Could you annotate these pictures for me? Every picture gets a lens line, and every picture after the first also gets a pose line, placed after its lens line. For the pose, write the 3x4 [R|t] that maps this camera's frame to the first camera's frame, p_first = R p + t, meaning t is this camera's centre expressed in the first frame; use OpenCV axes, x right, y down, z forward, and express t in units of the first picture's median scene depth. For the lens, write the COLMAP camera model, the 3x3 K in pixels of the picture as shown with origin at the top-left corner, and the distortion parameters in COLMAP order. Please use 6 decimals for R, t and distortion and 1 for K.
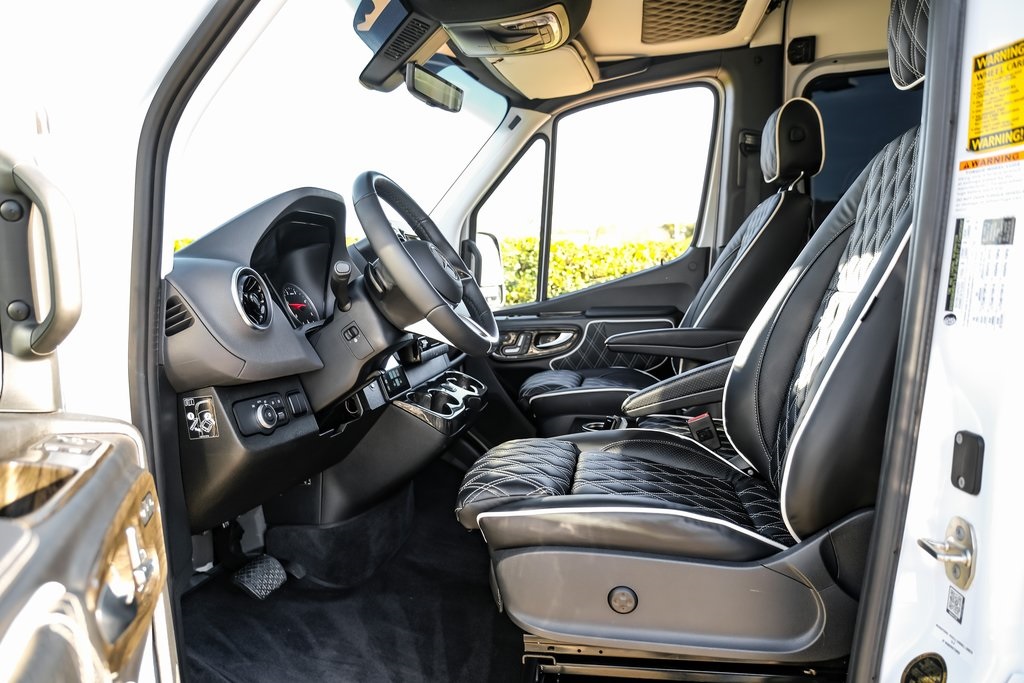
lens RADIAL K [[712.0, 0, 485.9], [0, 712.0, 355.6], [0, 0, 1]] dist [-0.017808, 0.002088]
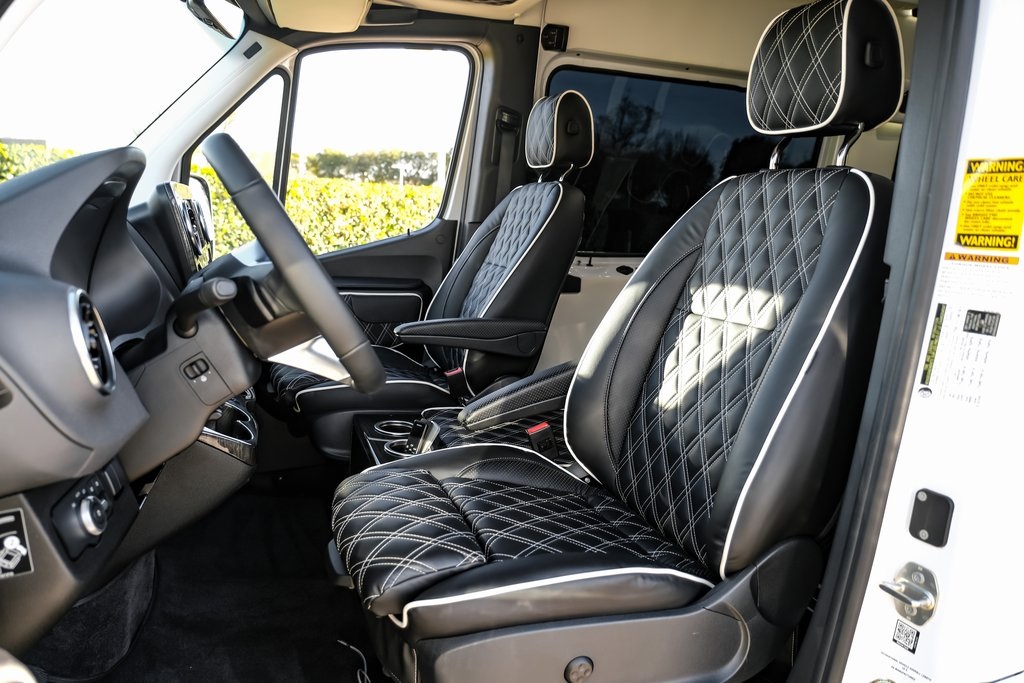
lens RADIAL K [[712.0, 0, 501.1], [0, 712.0, 340.1], [0, 0, 1]] dist [-0.017808, 0.002088]
pose [[0.846892, -0.013264, 0.531600, -0.269011], [-0.028768, 0.997082, 0.070709, -0.103345], [-0.530986, -0.075176, 0.844039, 0.224718]]
